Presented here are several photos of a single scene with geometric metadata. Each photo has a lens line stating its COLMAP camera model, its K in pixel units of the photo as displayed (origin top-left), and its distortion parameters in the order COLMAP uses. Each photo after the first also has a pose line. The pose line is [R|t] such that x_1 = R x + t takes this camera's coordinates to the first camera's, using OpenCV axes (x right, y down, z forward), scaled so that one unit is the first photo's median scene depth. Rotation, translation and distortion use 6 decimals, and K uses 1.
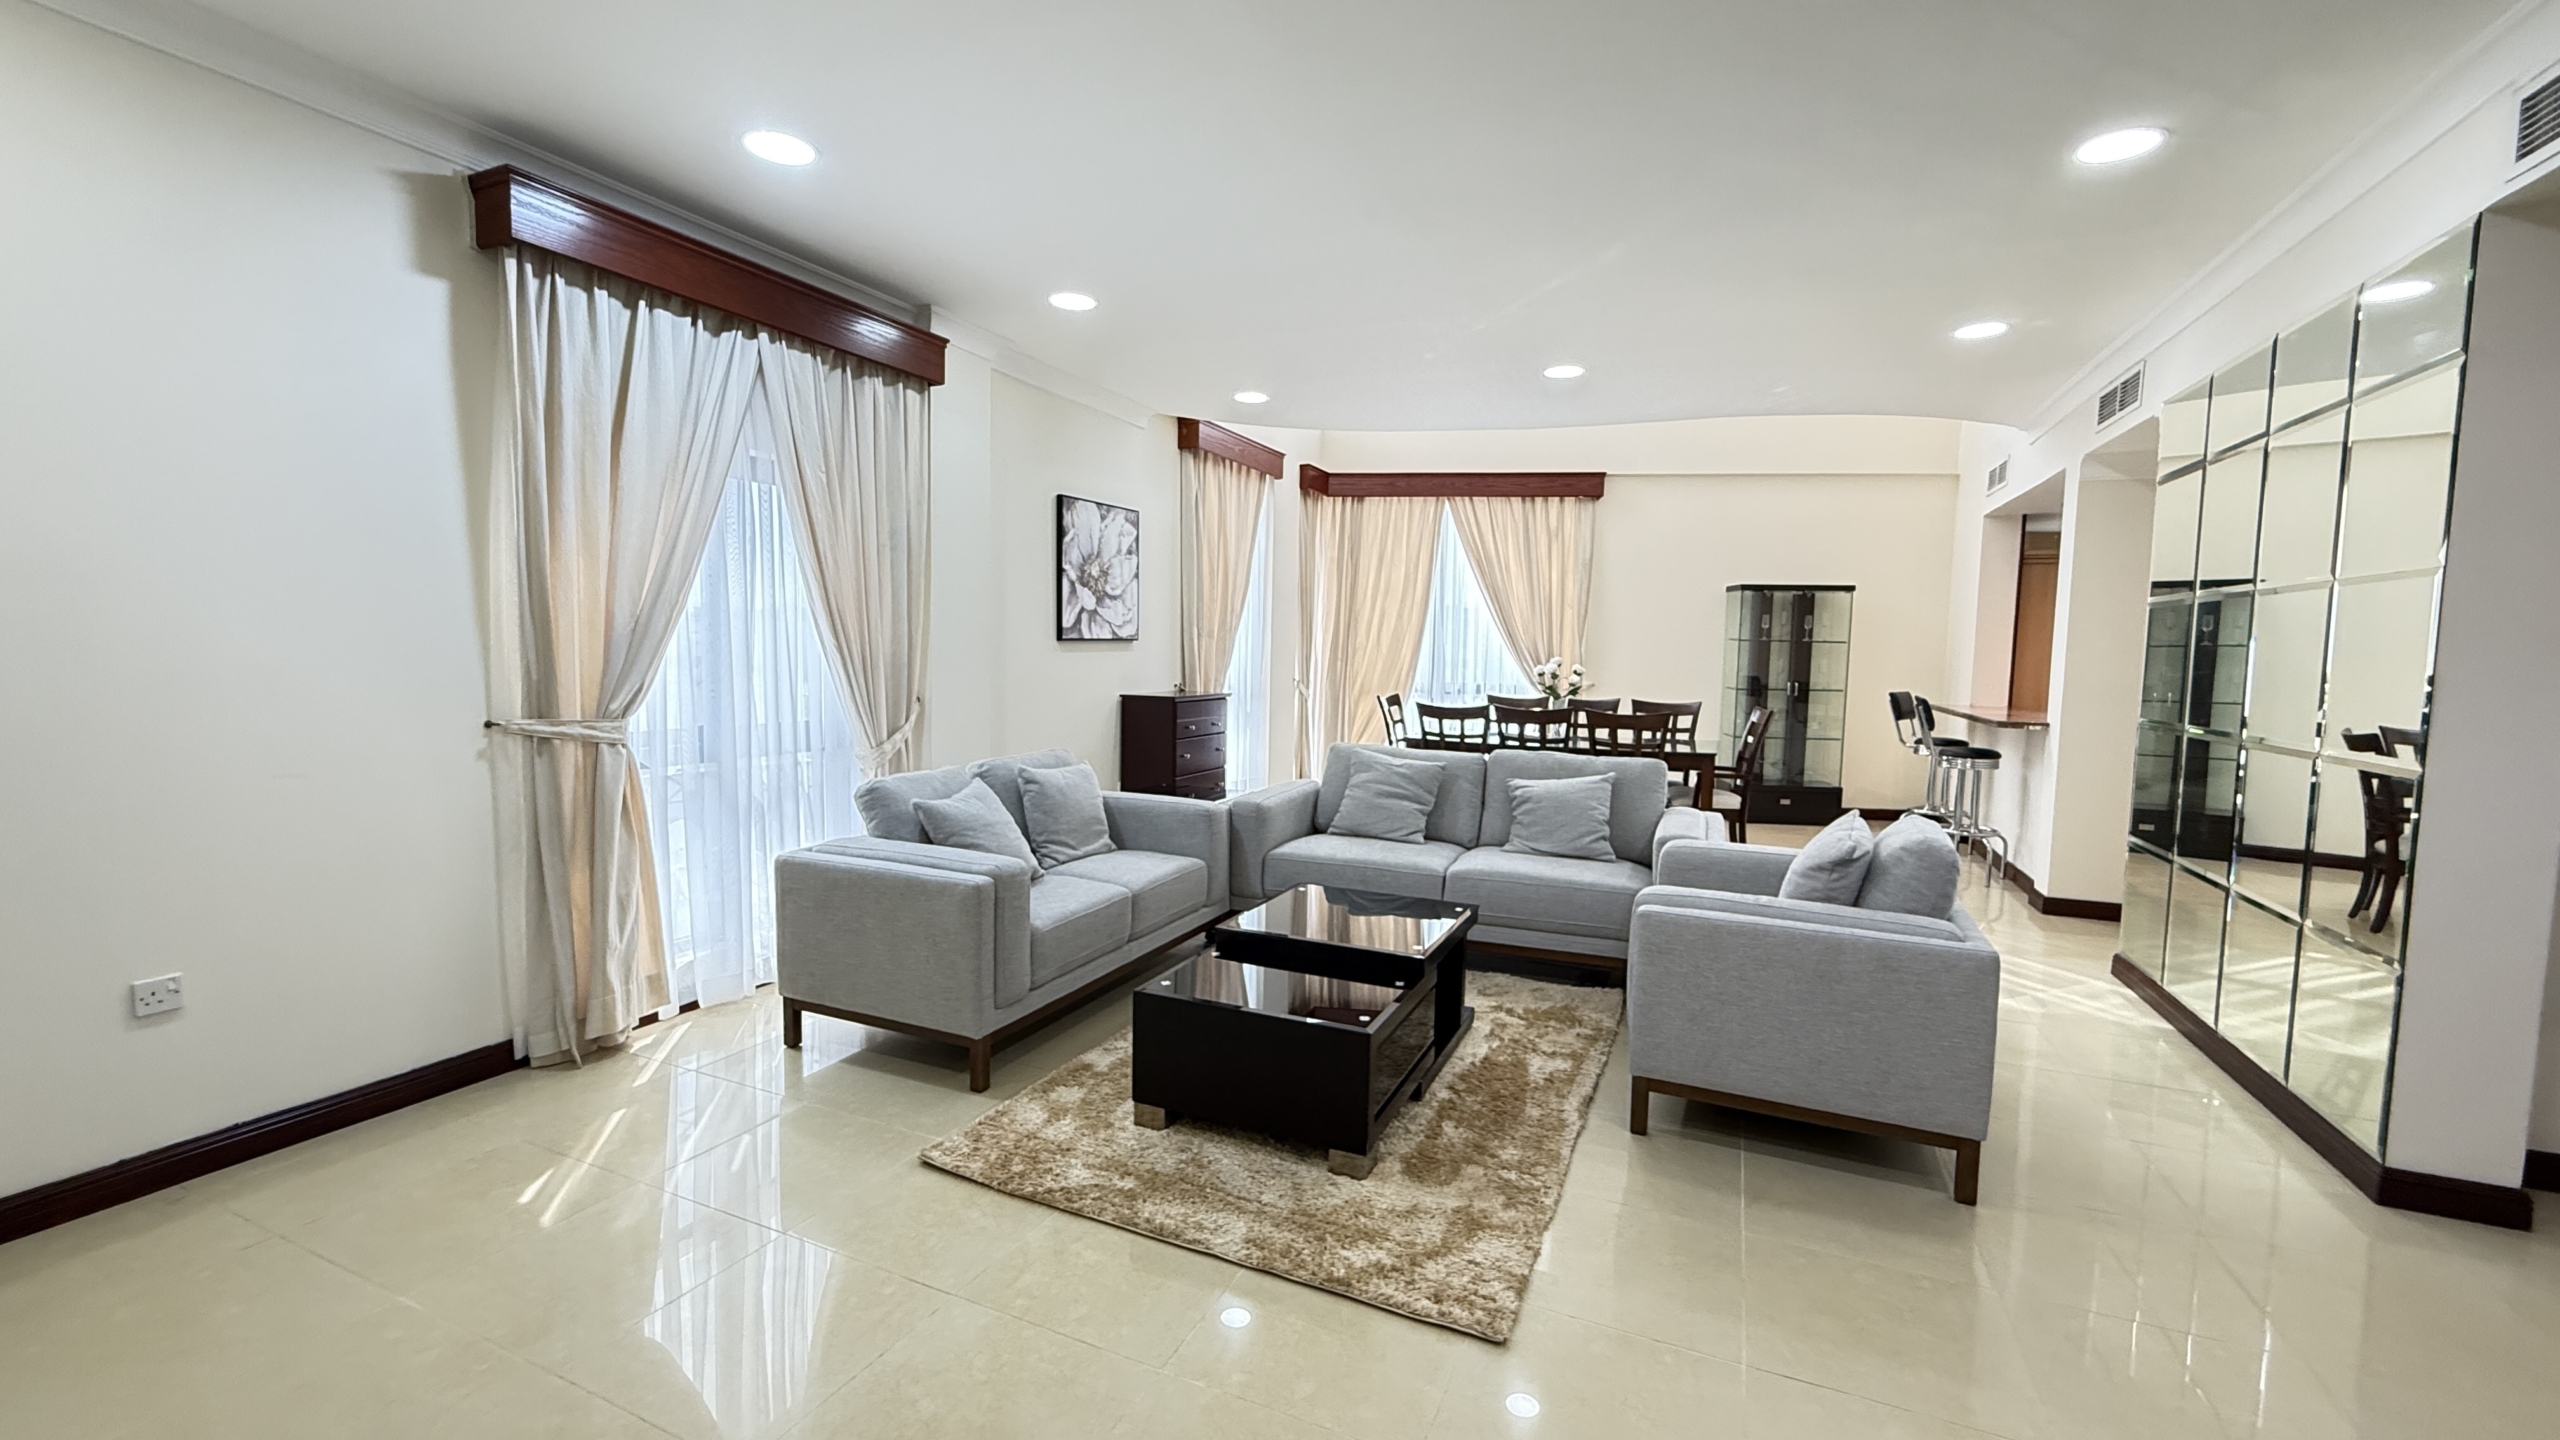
lens RADIAL K [[1027.3, 0, 1284.1], [0, 1027.3, 717.2], [0, 0, 1]] dist [0.000927, 0.000156]
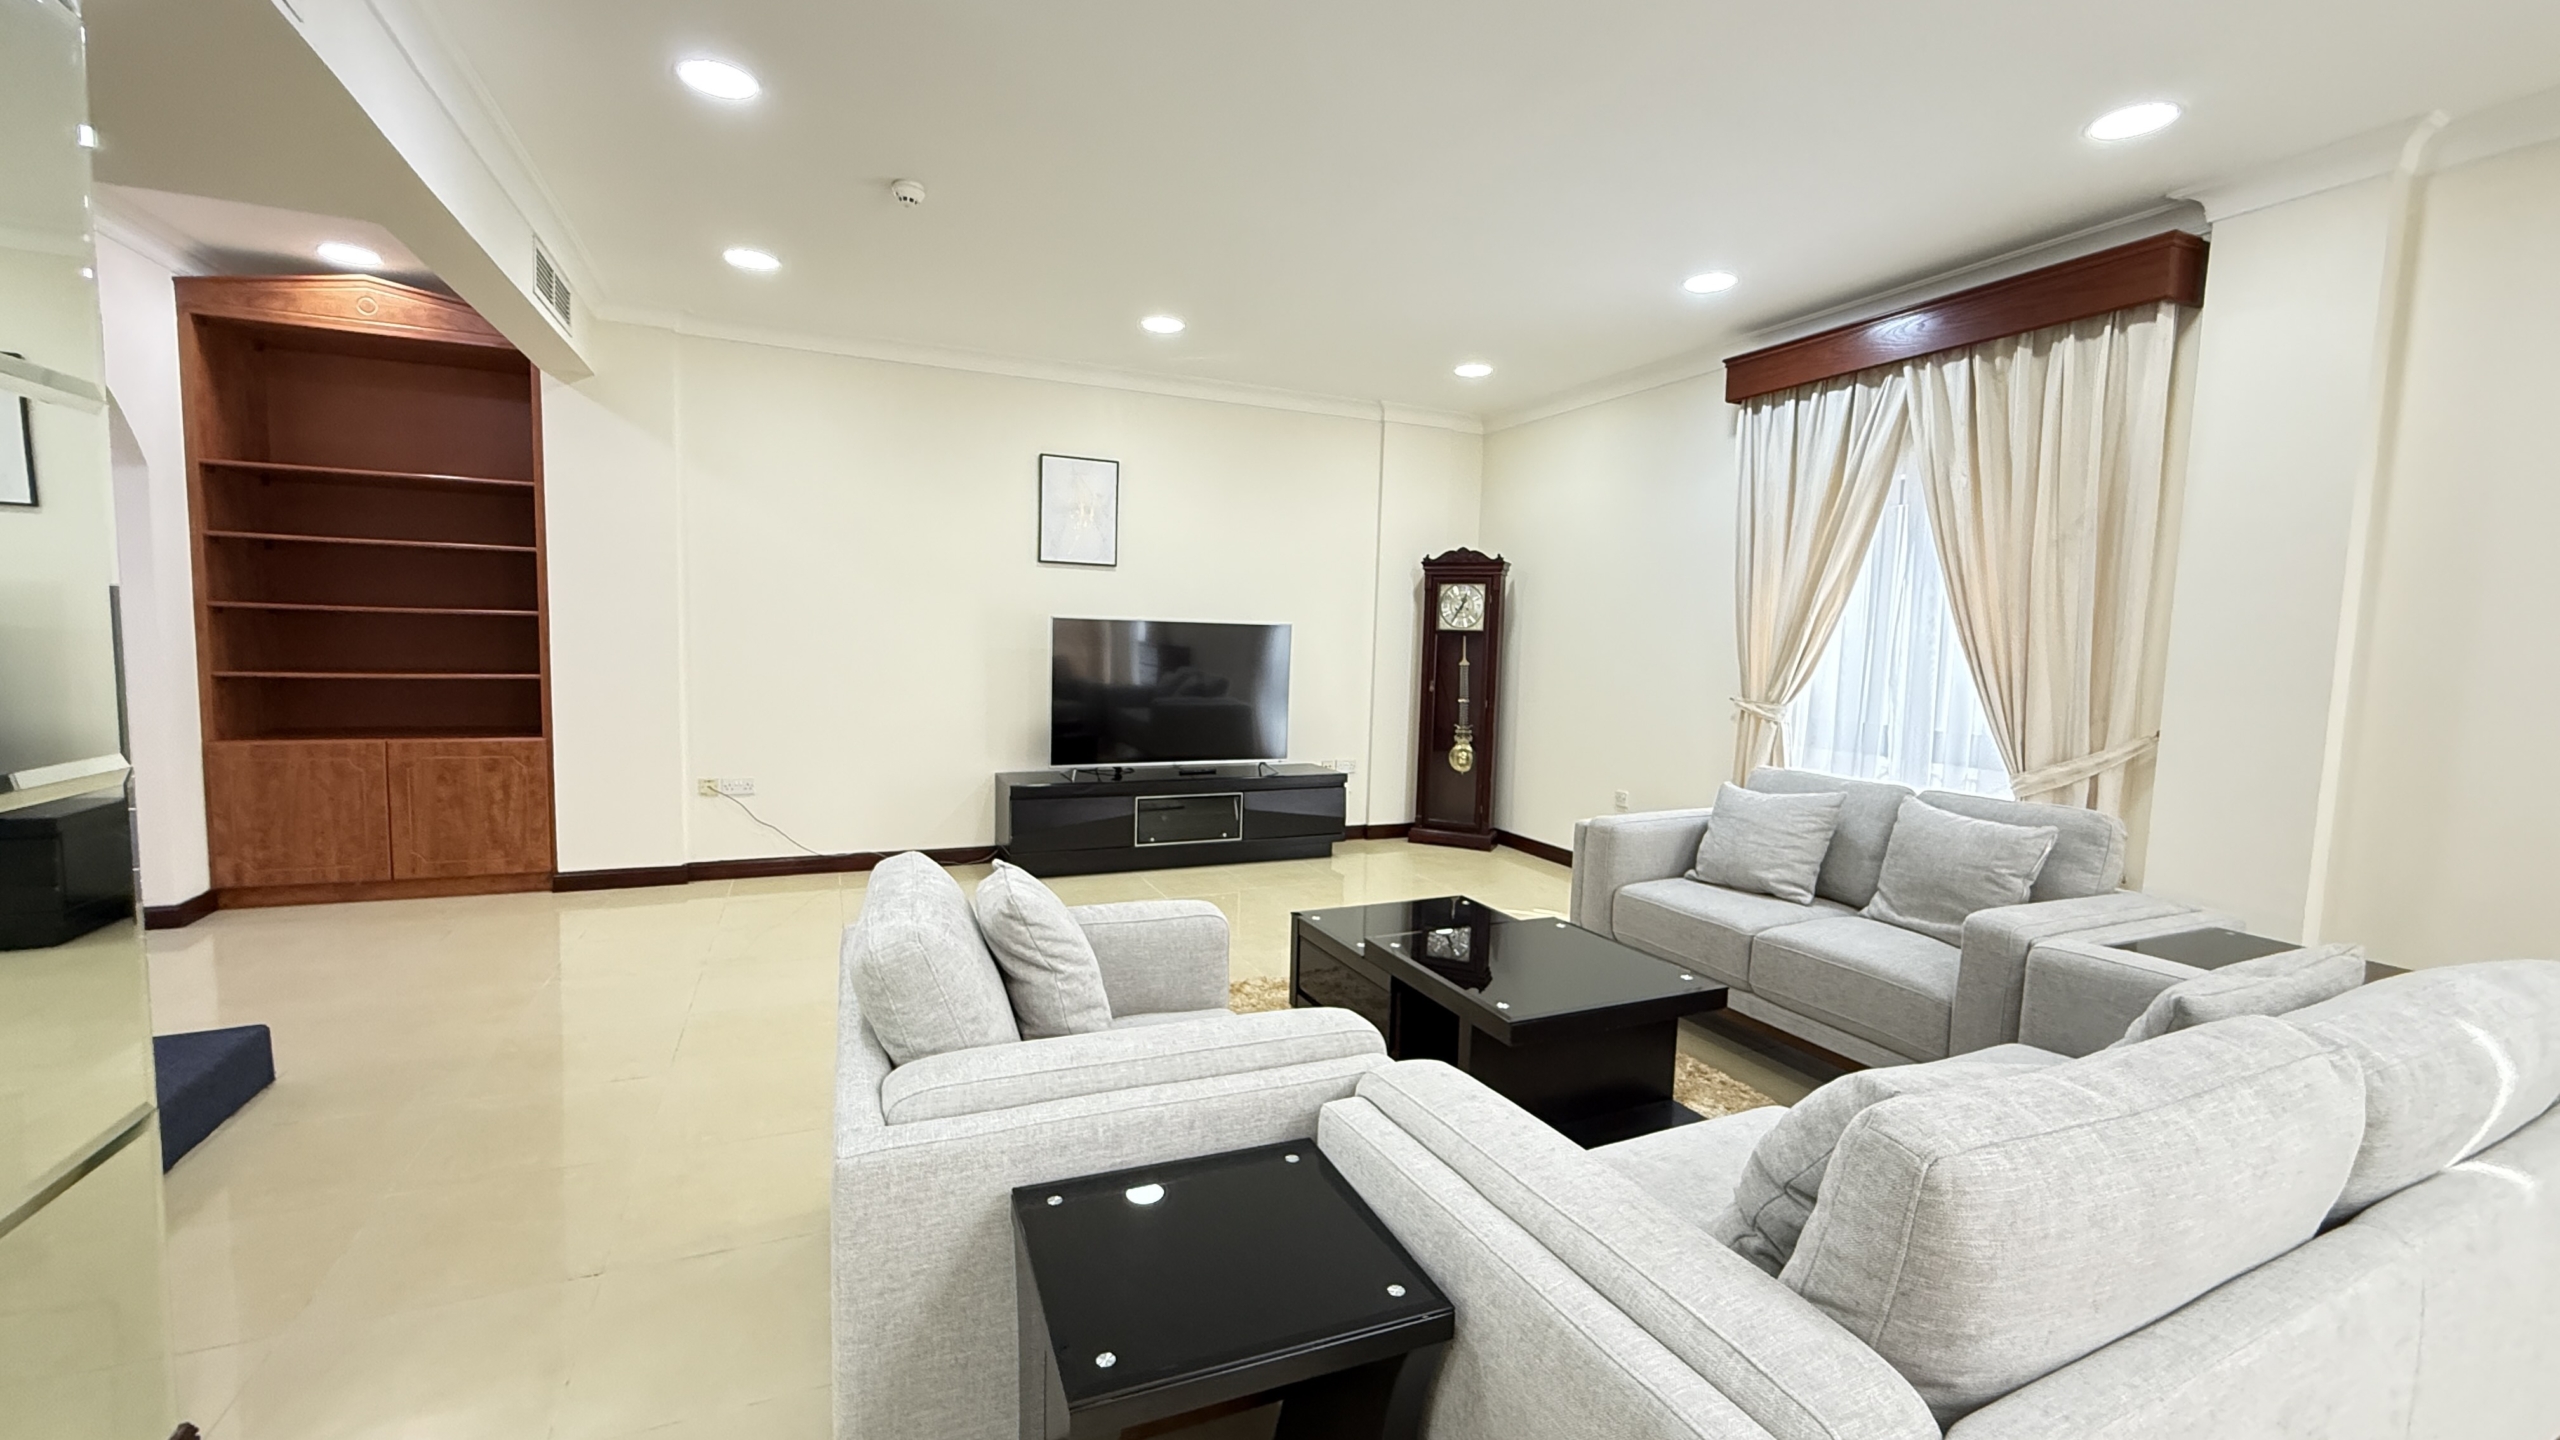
lens RADIAL K [[1027.3, 0, 1284.1], [0, 1027.3, 720.4], [0, 0, 1]] dist [0.000927, 0.000156]
pose [[-0.660233, 0.018660, -0.750829, 0.783323], [-0.106455, 0.987273, 0.118146, -0.063551], [0.743478, 0.157933, -0.649844, 1.321587]]
